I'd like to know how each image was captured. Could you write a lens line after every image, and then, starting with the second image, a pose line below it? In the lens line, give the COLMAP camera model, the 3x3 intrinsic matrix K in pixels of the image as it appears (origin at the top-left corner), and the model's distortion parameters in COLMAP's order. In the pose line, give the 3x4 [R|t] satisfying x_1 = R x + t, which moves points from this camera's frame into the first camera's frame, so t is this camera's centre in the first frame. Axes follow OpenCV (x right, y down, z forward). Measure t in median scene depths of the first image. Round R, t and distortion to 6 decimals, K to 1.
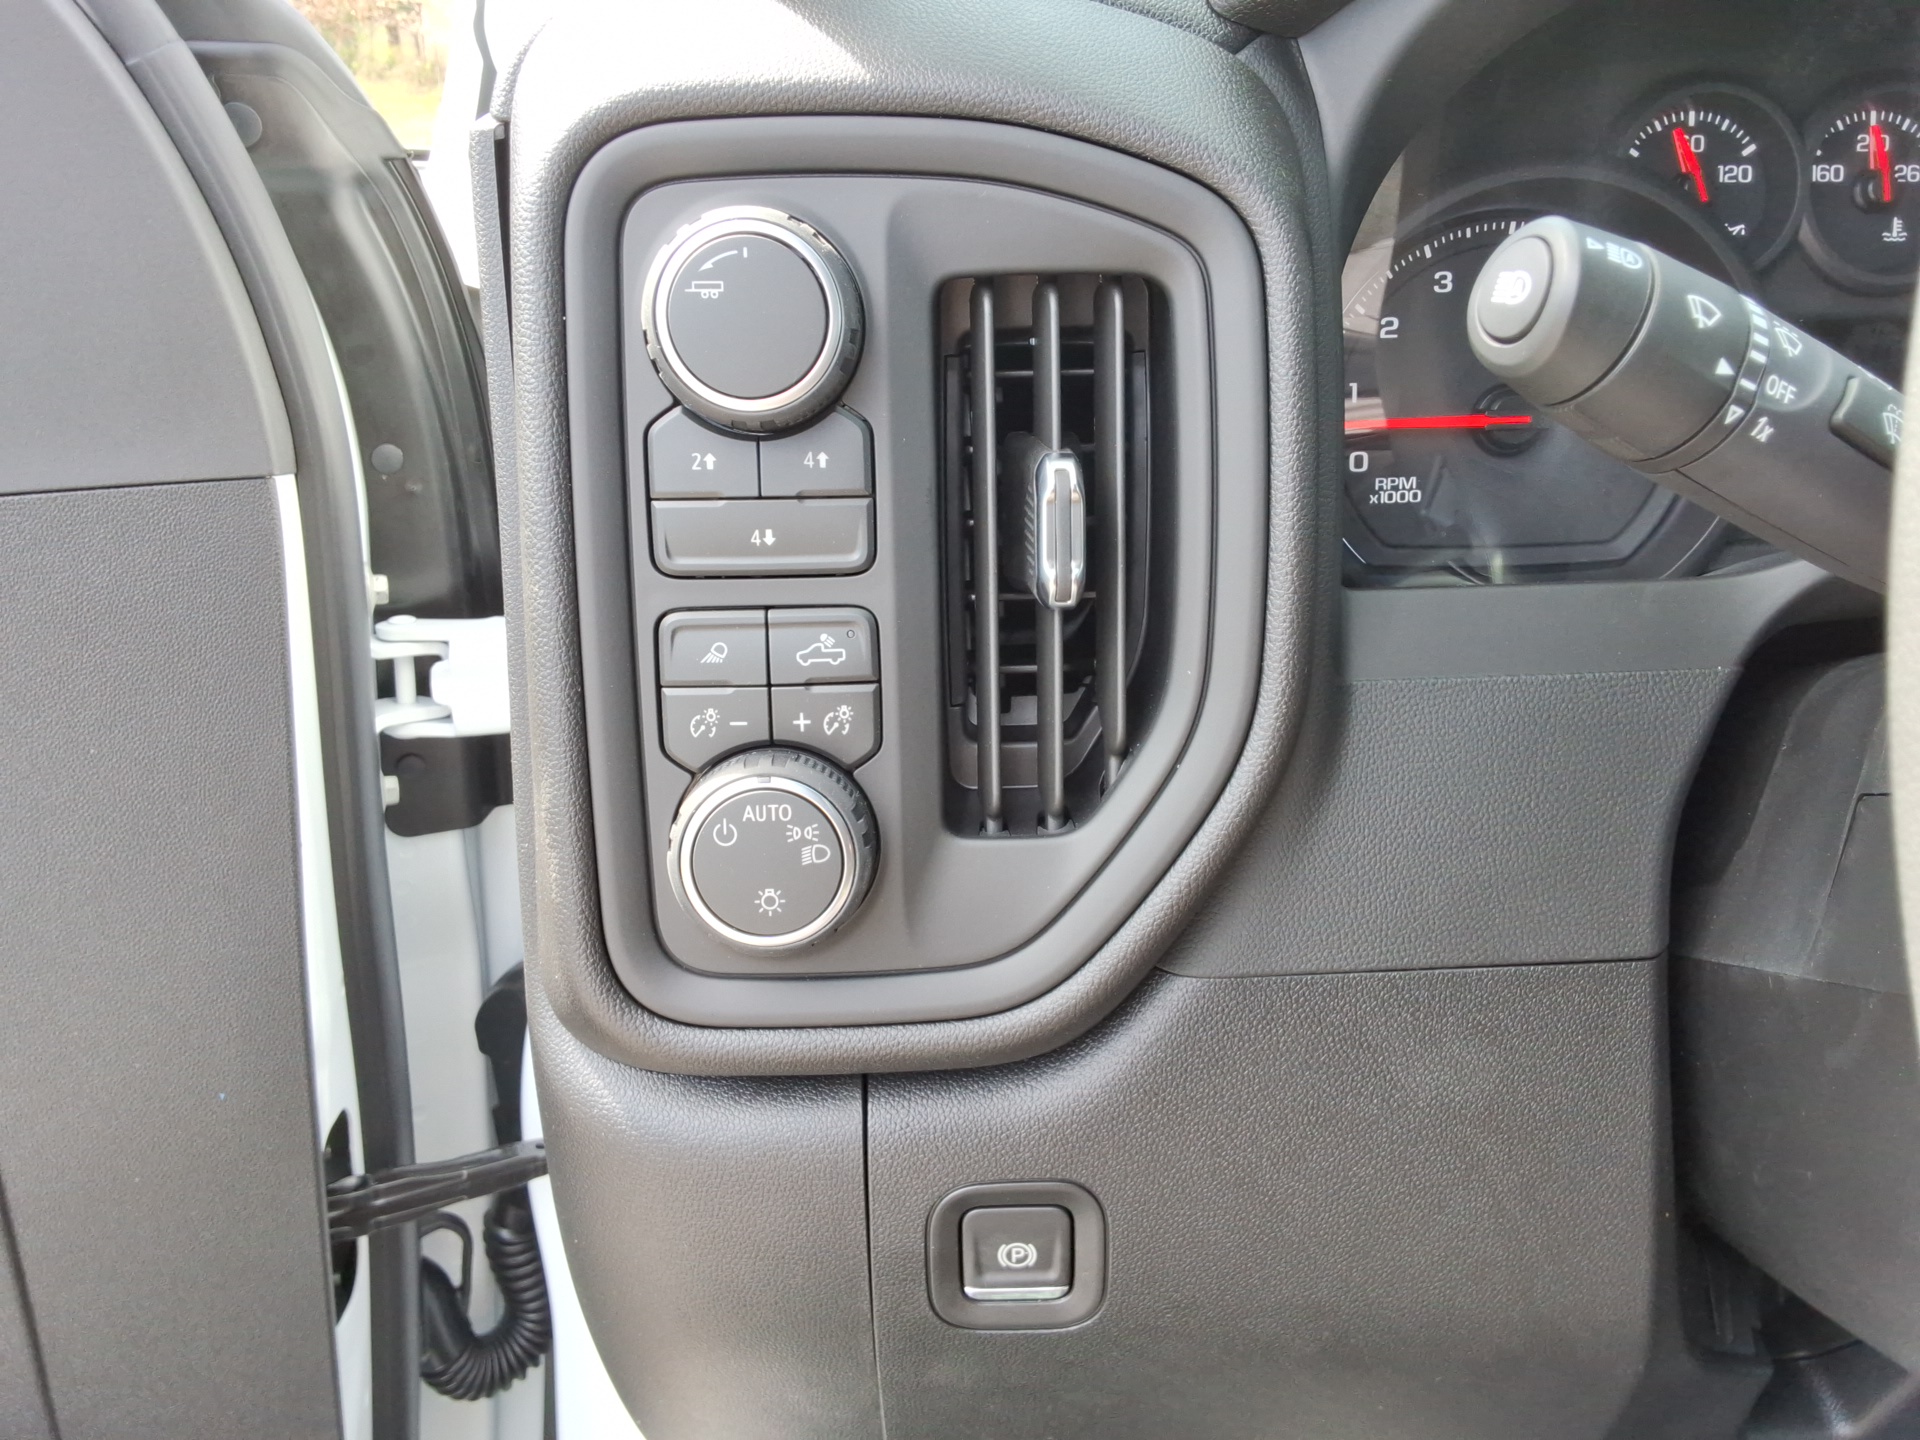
lens RADIAL K [[1549.1, 0, 966.2], [0, 1549.1, 710.4], [0, 0, 1]] dist [0.091599, -0.156044]
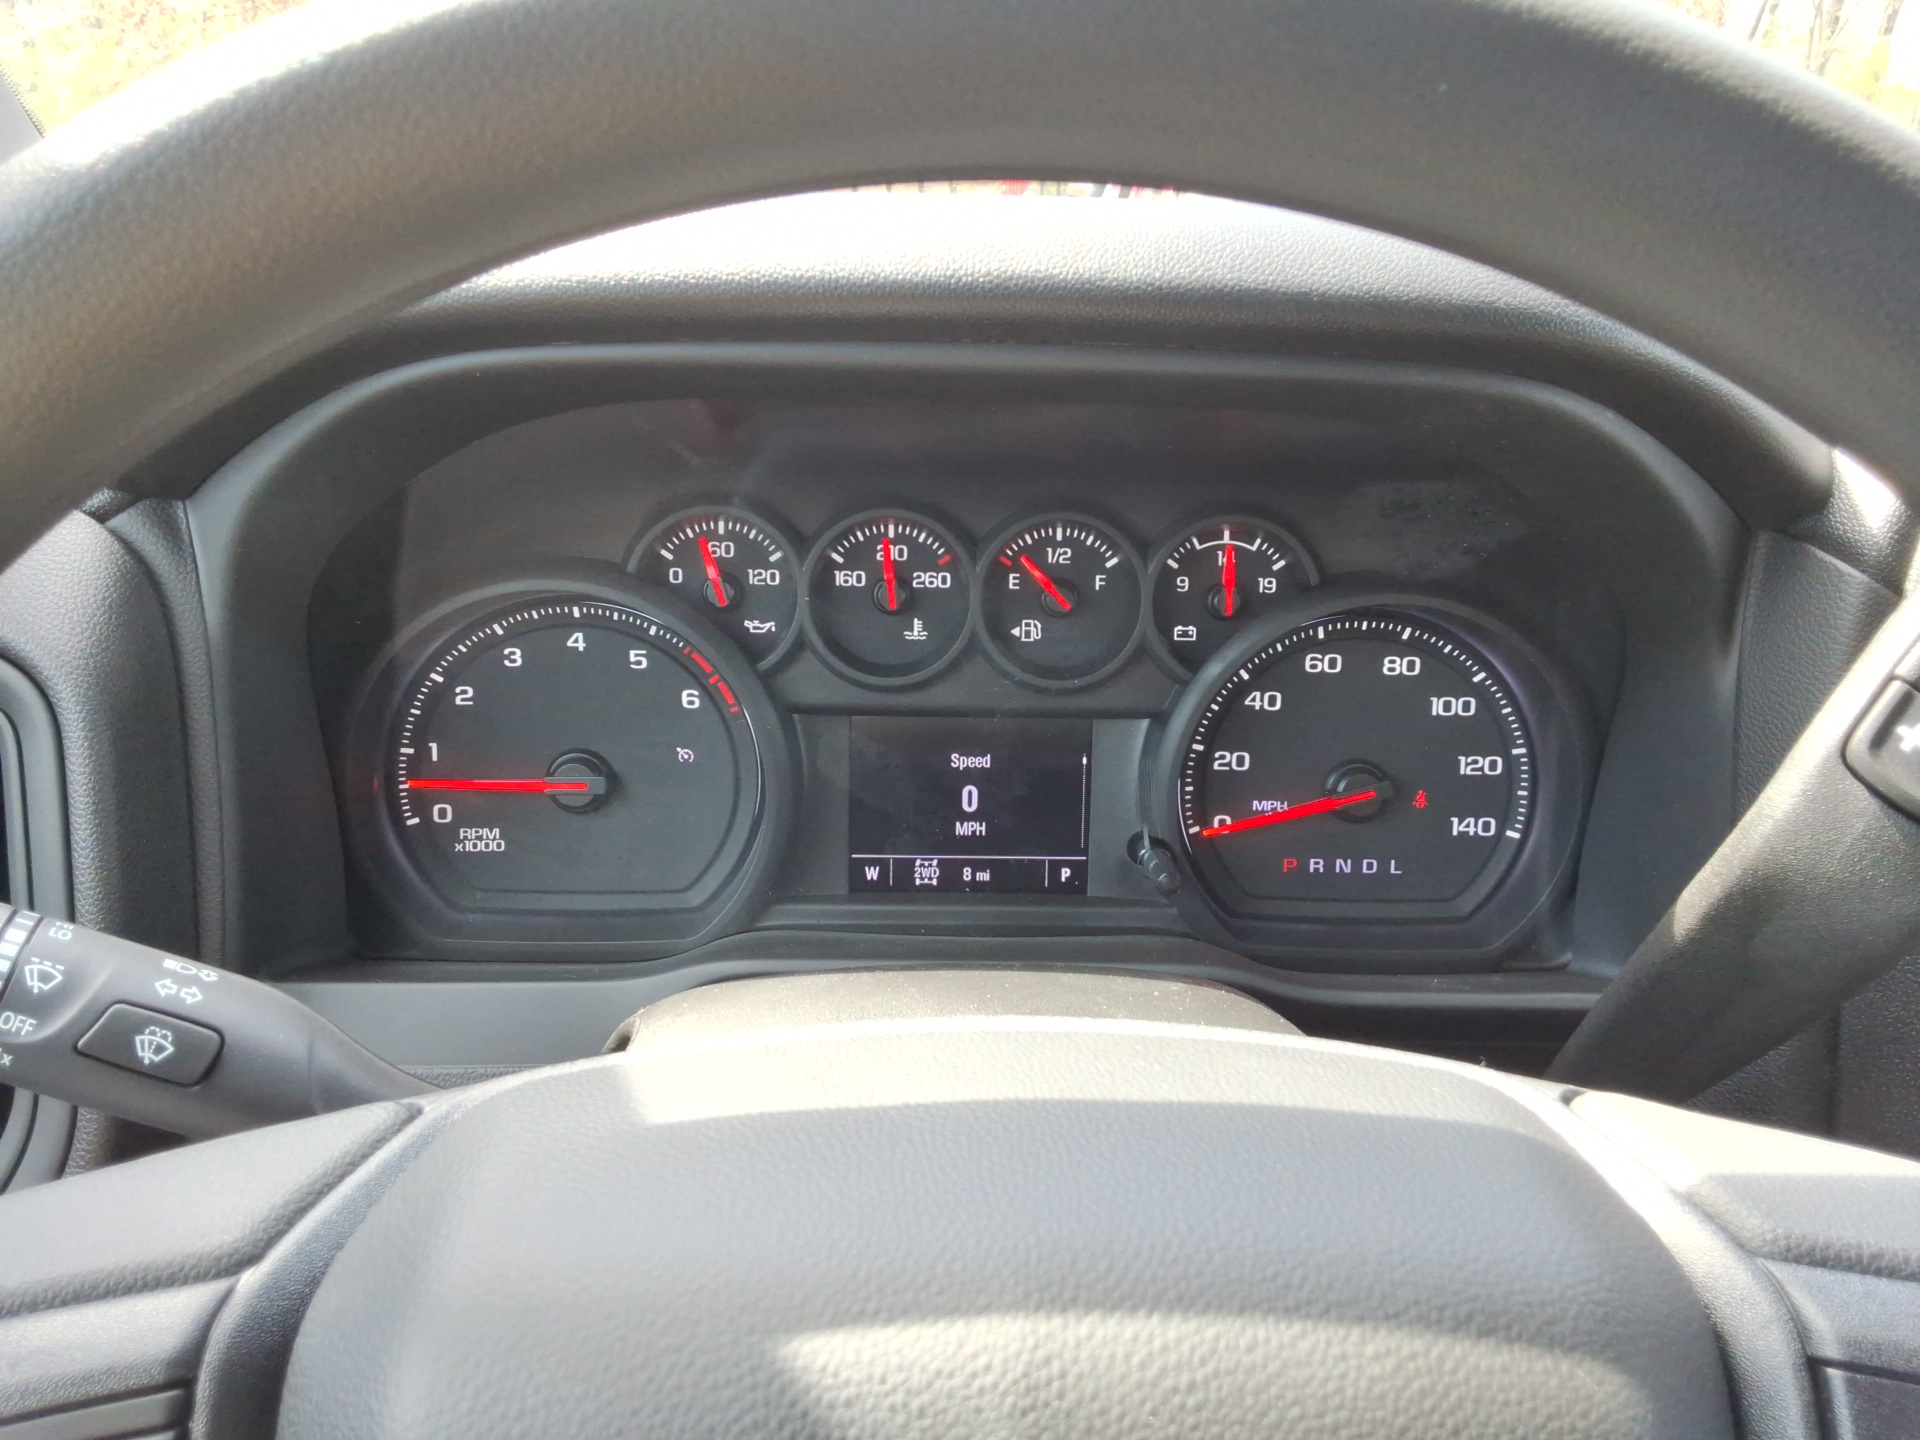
lens RADIAL K [[1553.3, 0, 984.1], [0, 1553.3, 702.3], [0, 0, 1]] dist [0.096498, -0.140628]
pose [[0.999155, 0.036577, 0.018769, 0.793716], [-0.035985, 0.998872, -0.030974, -0.284509], [-0.019881, 0.030272, 0.999344, -0.125497]]
